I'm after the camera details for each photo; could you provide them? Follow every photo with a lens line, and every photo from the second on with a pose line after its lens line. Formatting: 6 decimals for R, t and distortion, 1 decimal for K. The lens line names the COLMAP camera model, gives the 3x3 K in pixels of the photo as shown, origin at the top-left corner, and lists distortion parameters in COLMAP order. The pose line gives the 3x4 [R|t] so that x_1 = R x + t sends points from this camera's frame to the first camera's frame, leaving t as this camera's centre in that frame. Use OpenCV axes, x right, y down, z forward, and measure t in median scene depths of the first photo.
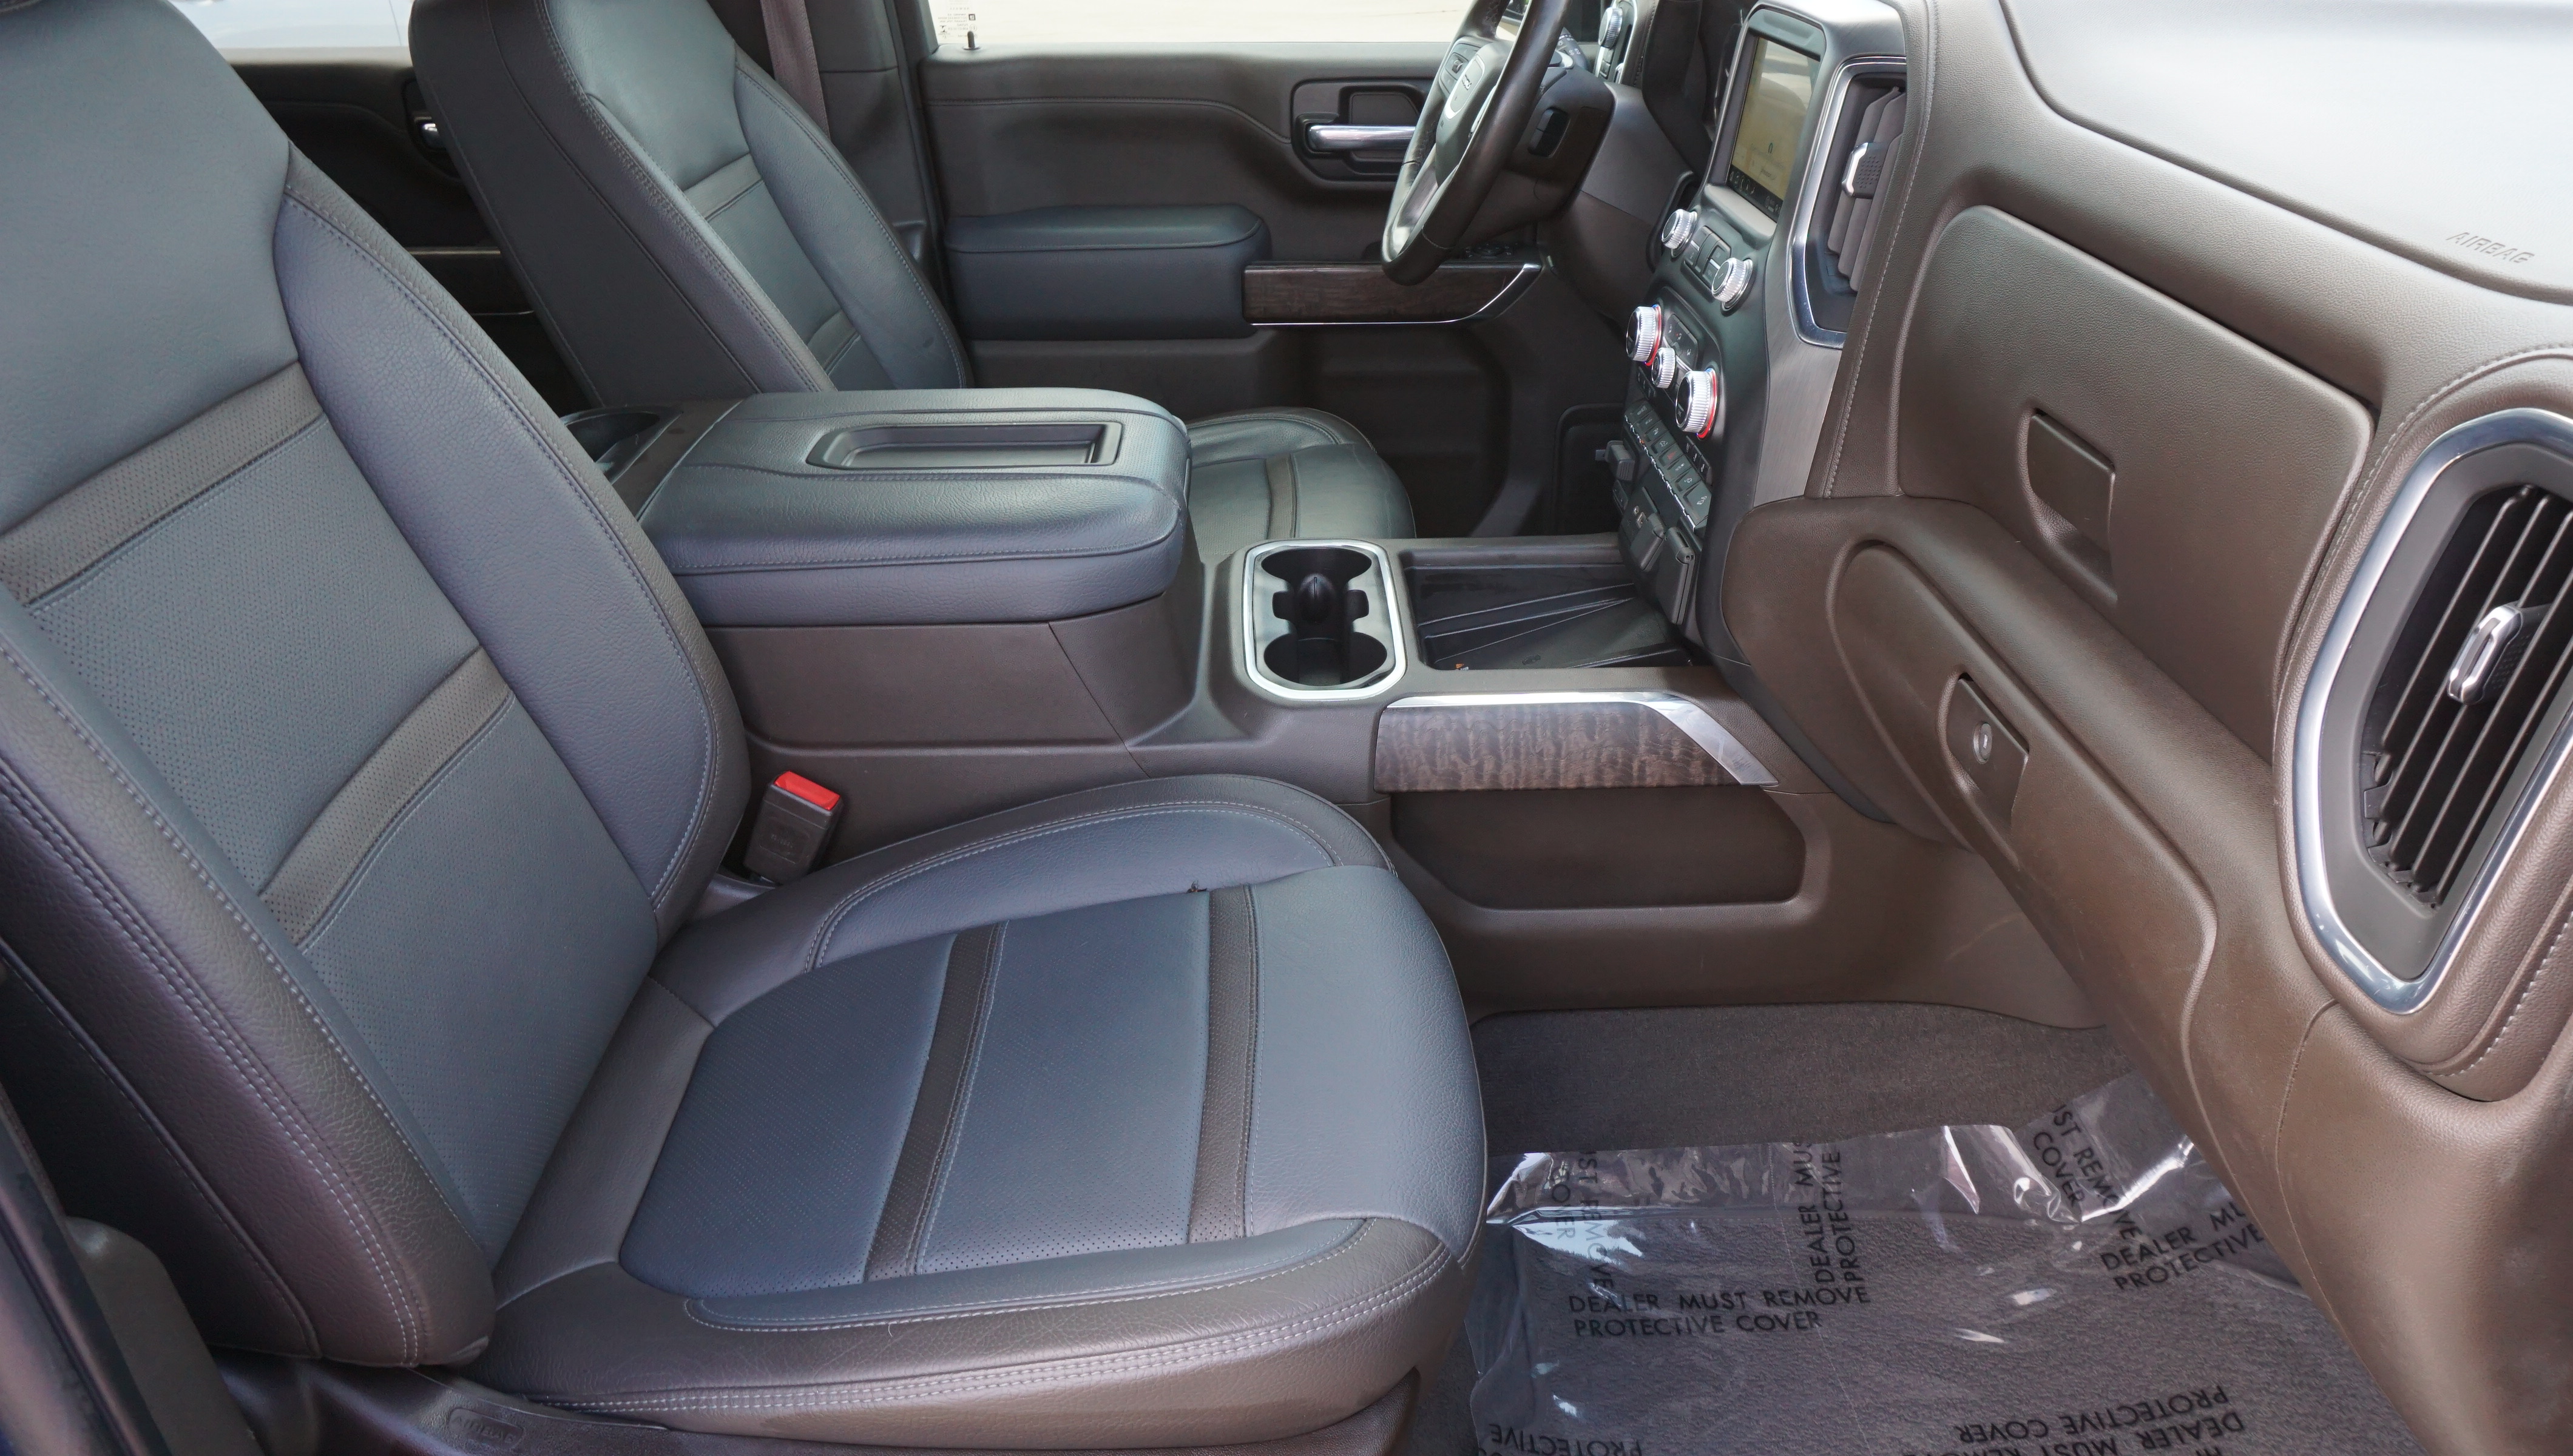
lens RADIAL K [[1722.0, 0, 1294.6], [0, 1722.0, 726.2], [0, 0, 1]] dist [-0.045571, 0.033679]
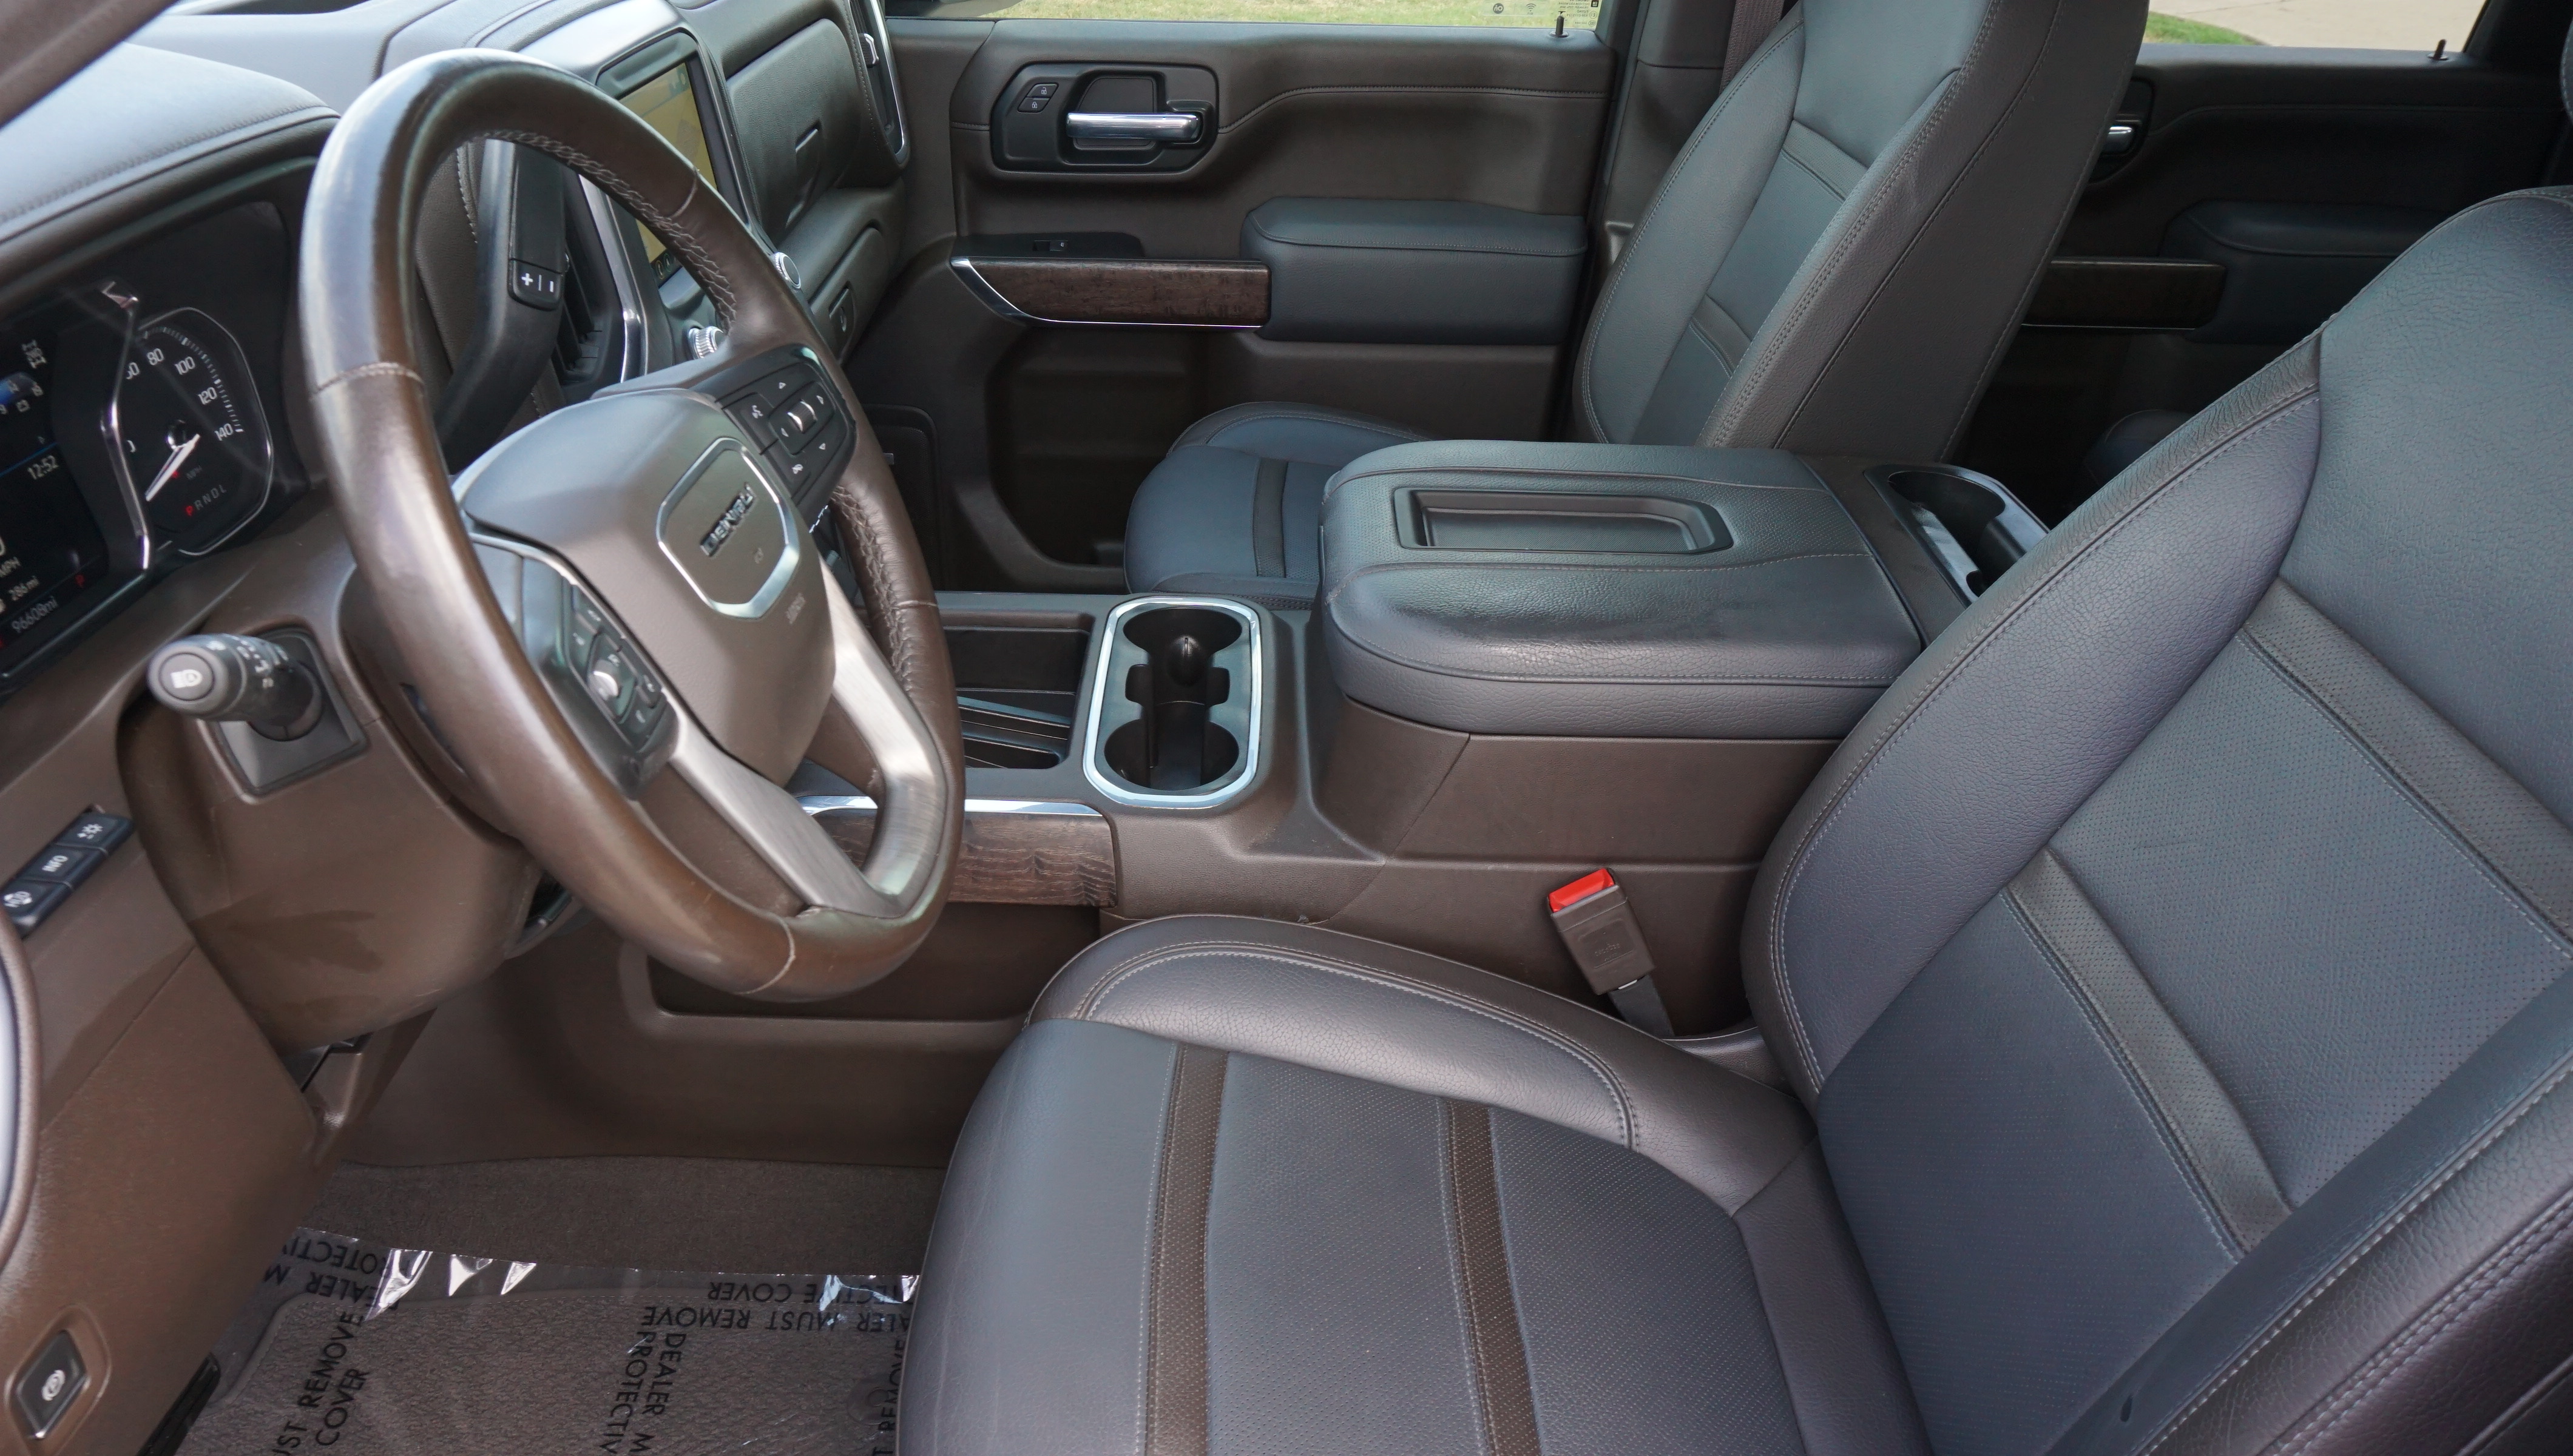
lens RADIAL K [[1702.9, 0, 1290.7], [0, 1702.9, 731.5], [0, 0, 1]] dist [-0.051356, 0.024595]
pose [[-0.999628, -0.026951, -0.004104, -0.046286], [-0.017573, 0.521956, 0.852792, -0.929227], [-0.020841, 0.852547, -0.522235, 1.659228]]
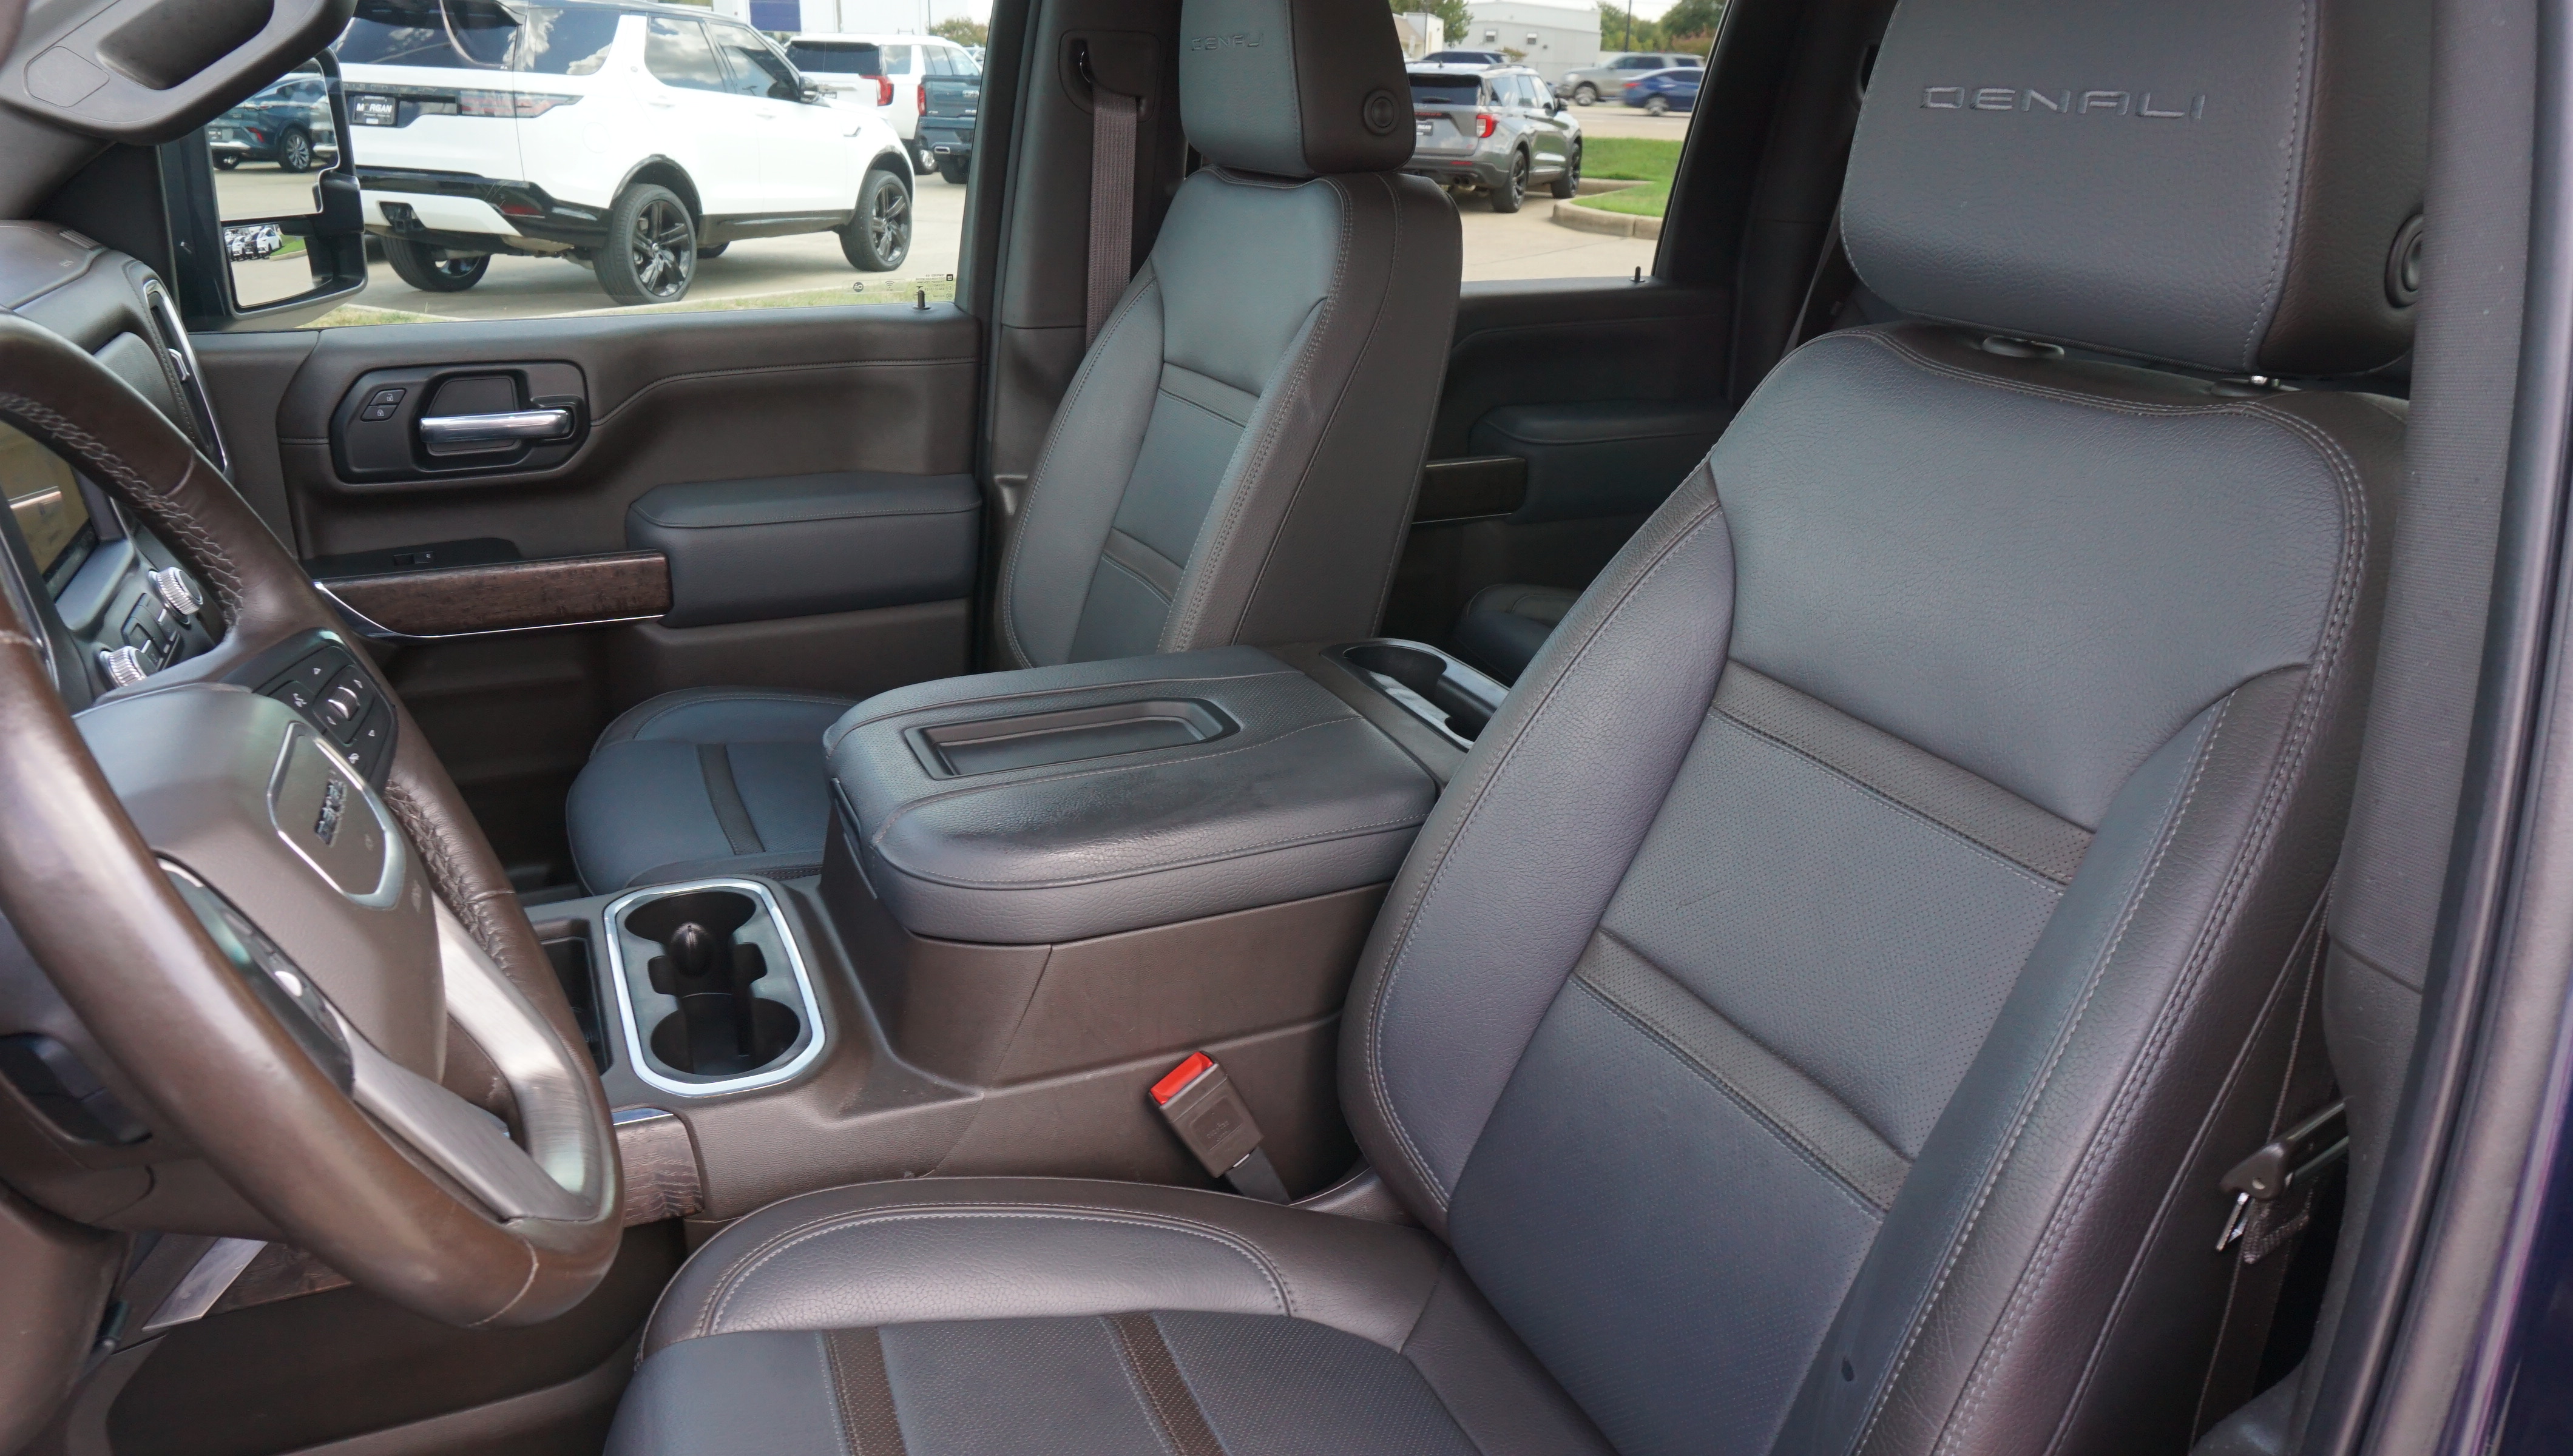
lens RADIAL K [[1702.9, 0, 1290.7], [0, 1702.9, 731.5], [0, 0, 1]] dist [-0.051356, 0.024595]
pose [[-0.914288, 0.121728, -0.386342, 0.068305], [-0.210424, 0.672253, 0.709787, -0.904460], [0.346120, 0.730246, -0.589018, 1.678520]]
